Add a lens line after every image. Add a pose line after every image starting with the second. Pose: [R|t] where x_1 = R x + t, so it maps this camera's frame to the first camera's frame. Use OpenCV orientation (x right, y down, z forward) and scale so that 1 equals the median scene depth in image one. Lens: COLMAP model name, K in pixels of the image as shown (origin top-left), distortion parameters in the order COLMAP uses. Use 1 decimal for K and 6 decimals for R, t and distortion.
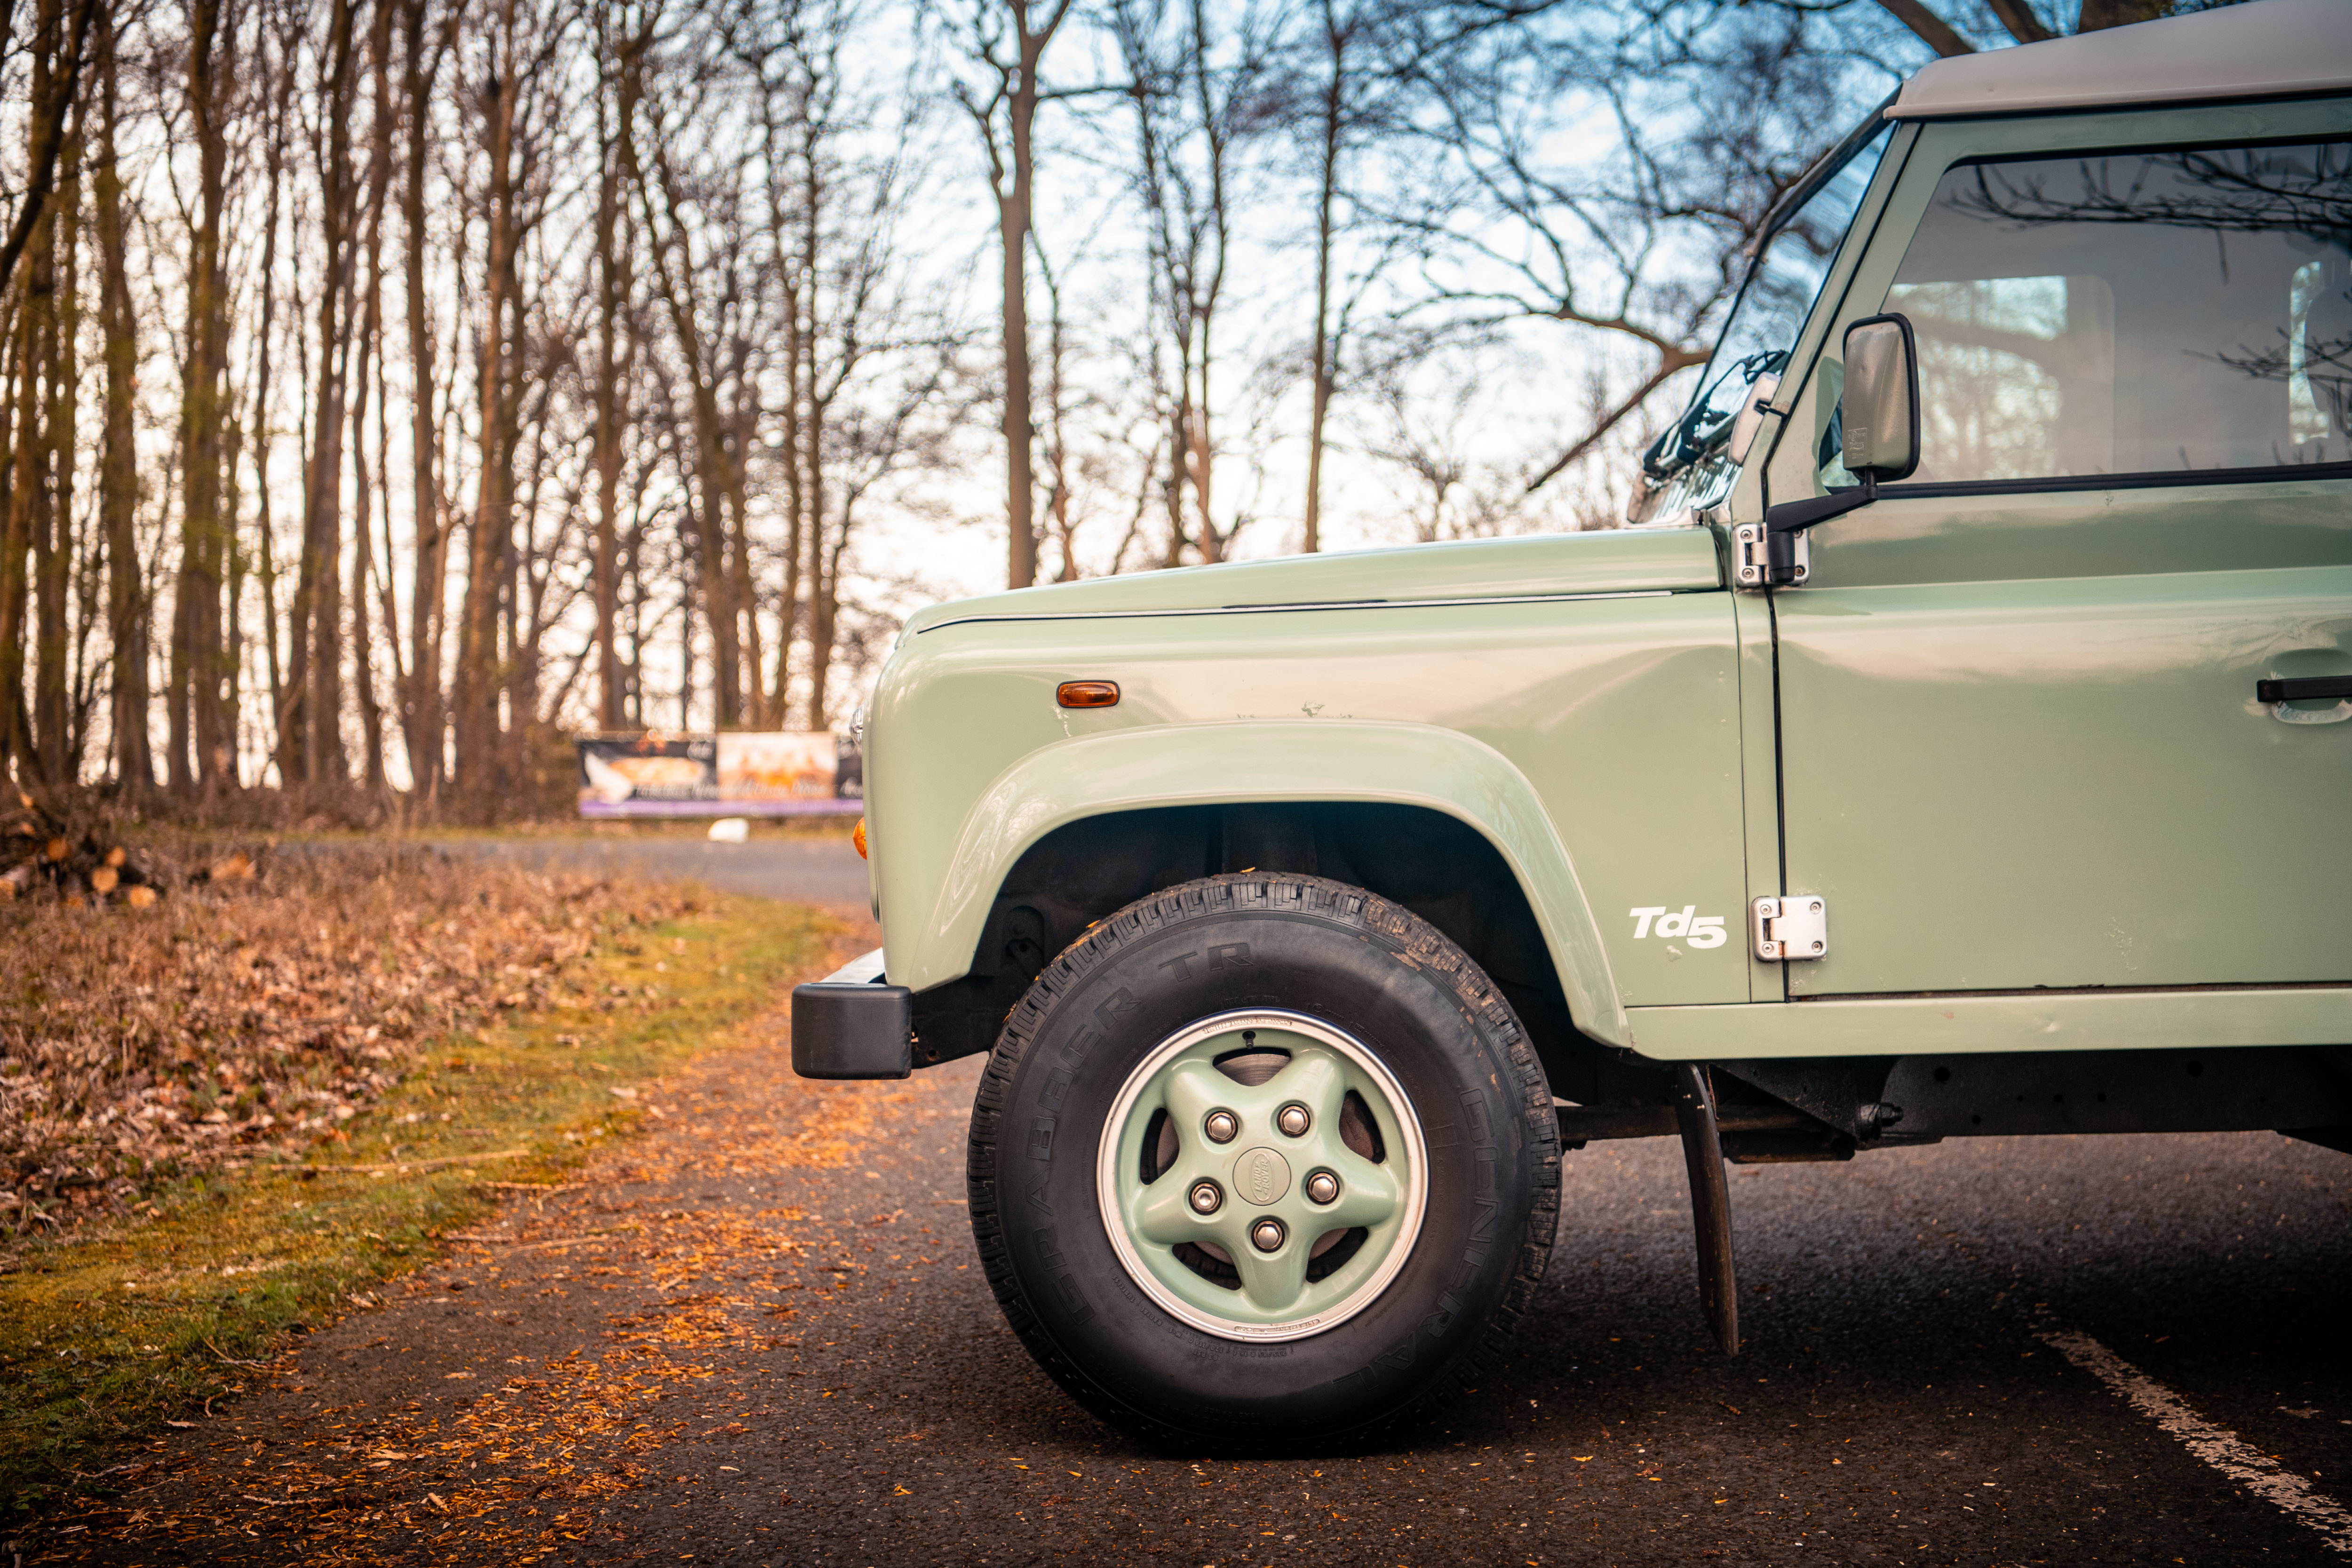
lens RADIAL K [[3644.1, 0, 1177.1], [0, 3644.1, 776.7], [0, 0, 1]] dist [0.087590, 0.000000]
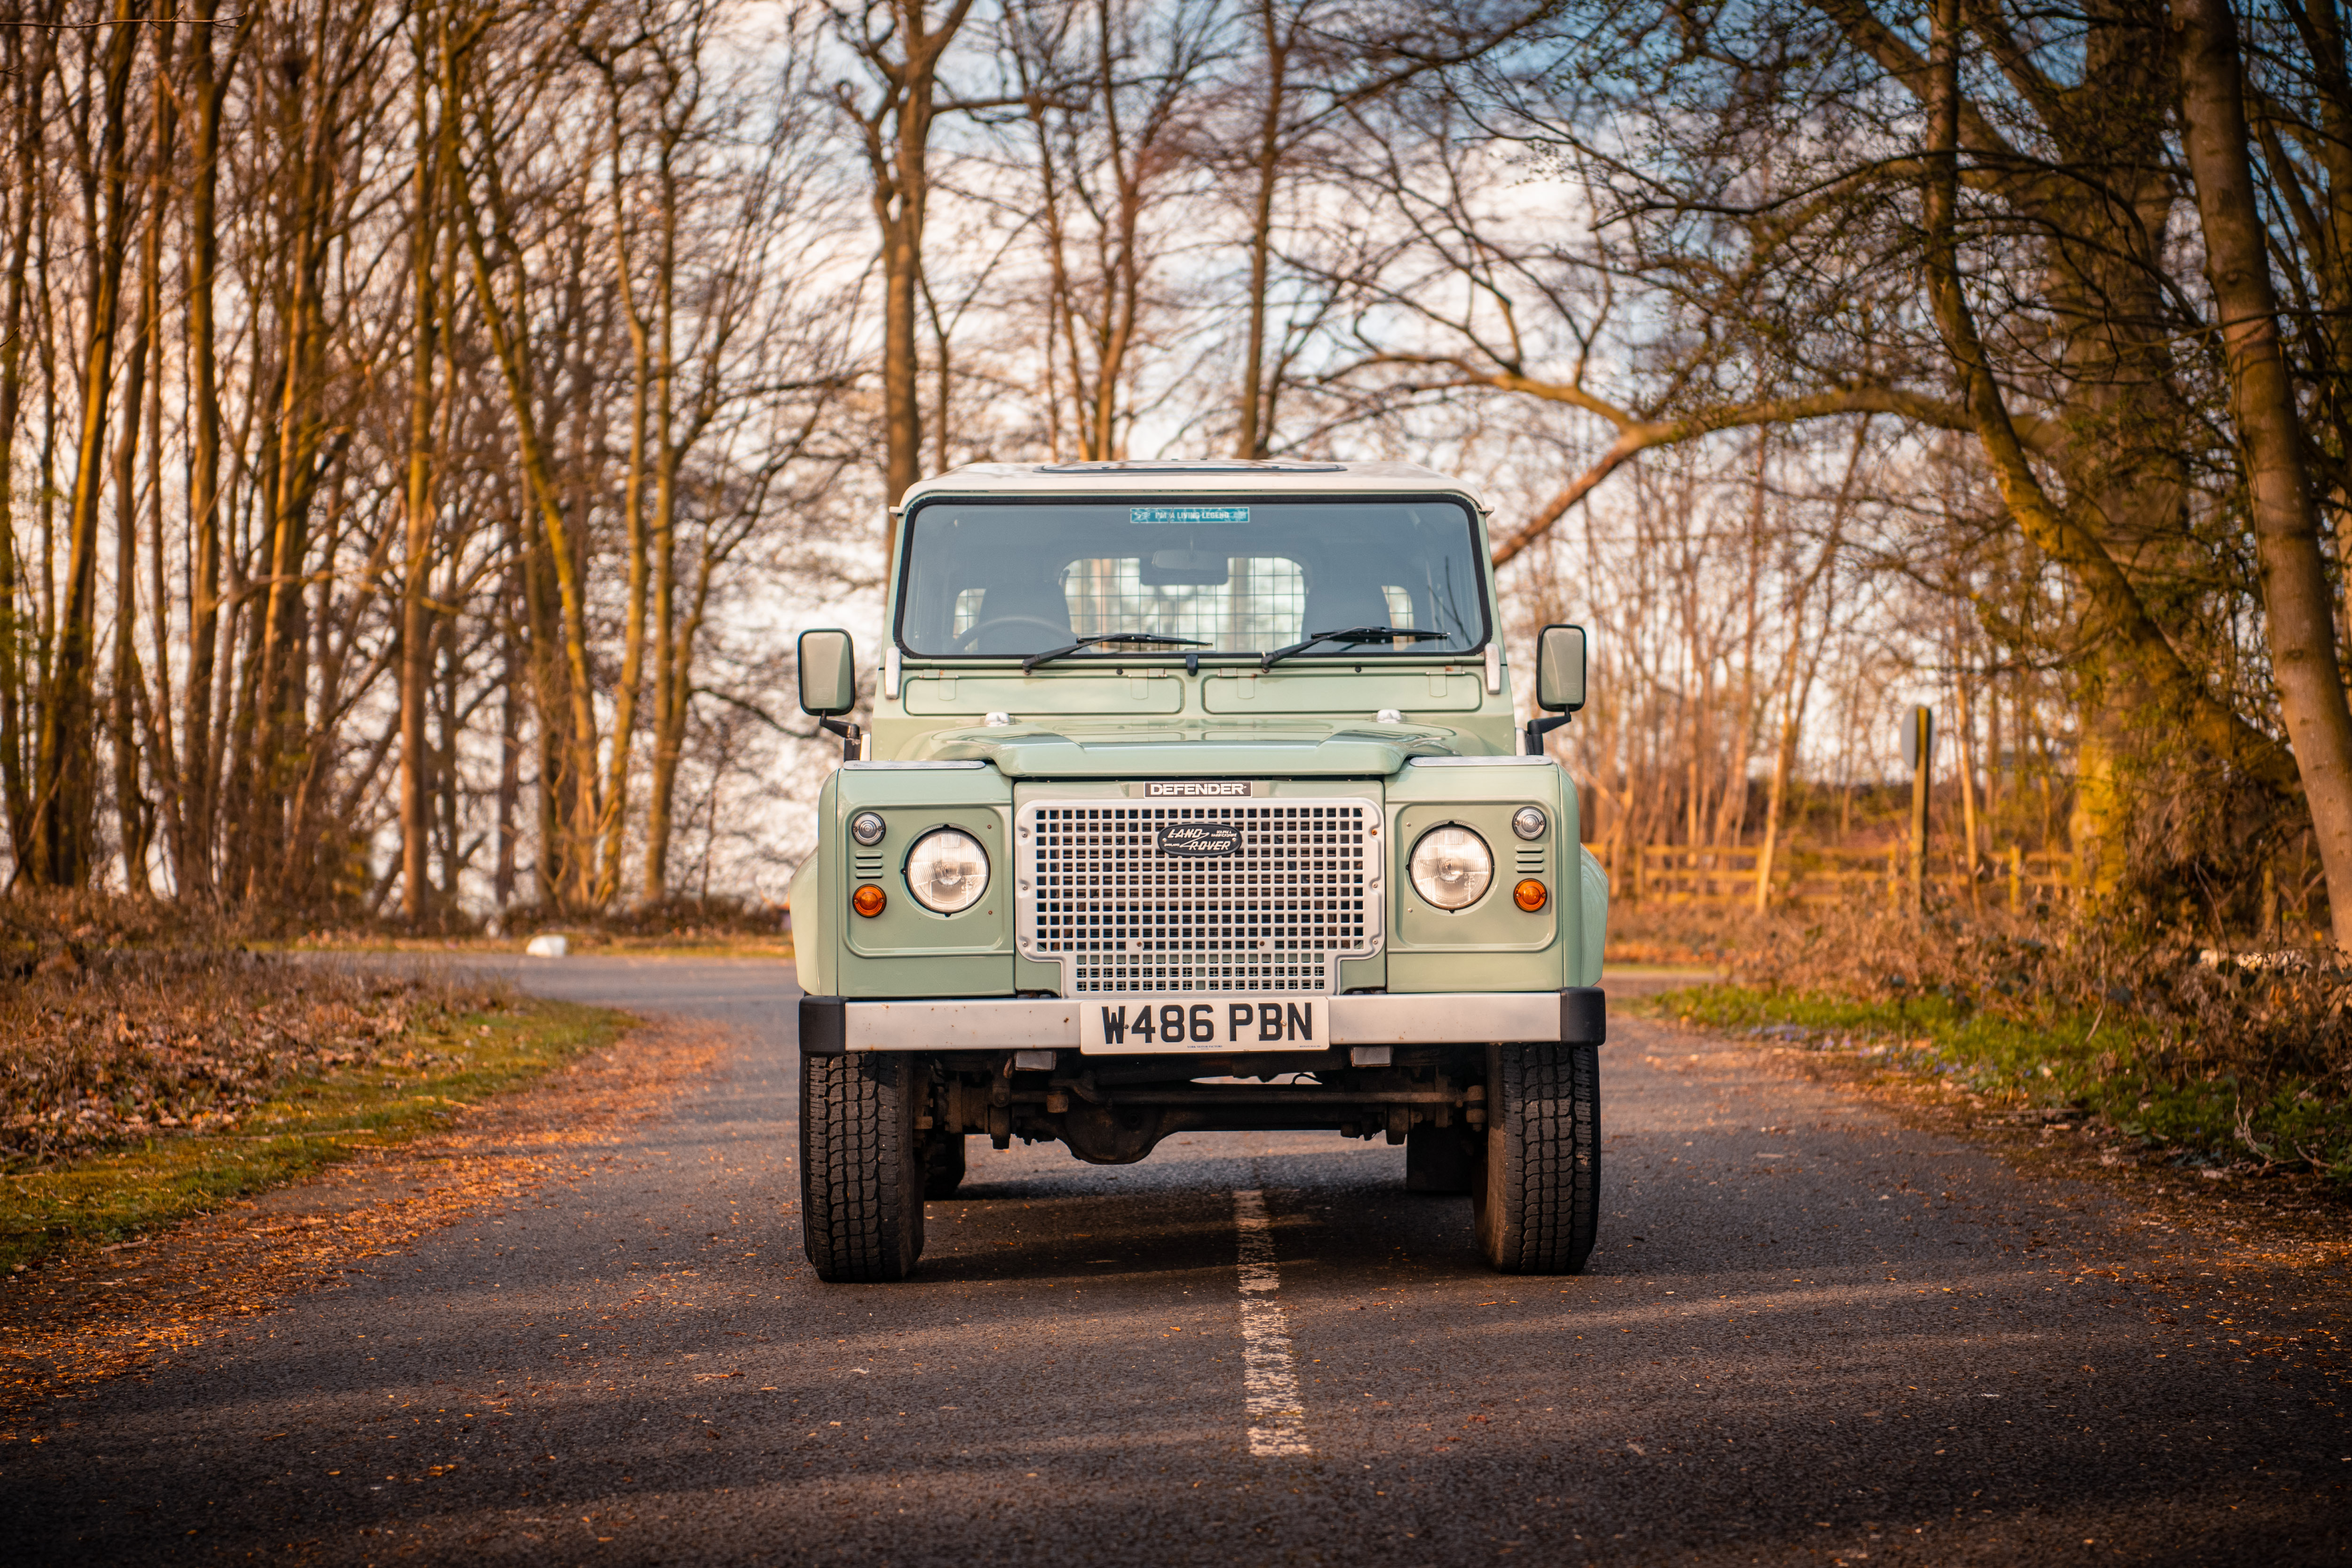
lens RADIAL K [[4771.6, 0, 1153.3], [0, 4771.6, 784.9], [0, 0, 1]] dist [0.178965, 0.000000]
pose [[0.999808, 0.019578, -0.000544, 0.016617], [-0.019585, 0.999482, -0.025552, 0.001111], [0.000044, 0.025558, 0.999673, -0.114940]]
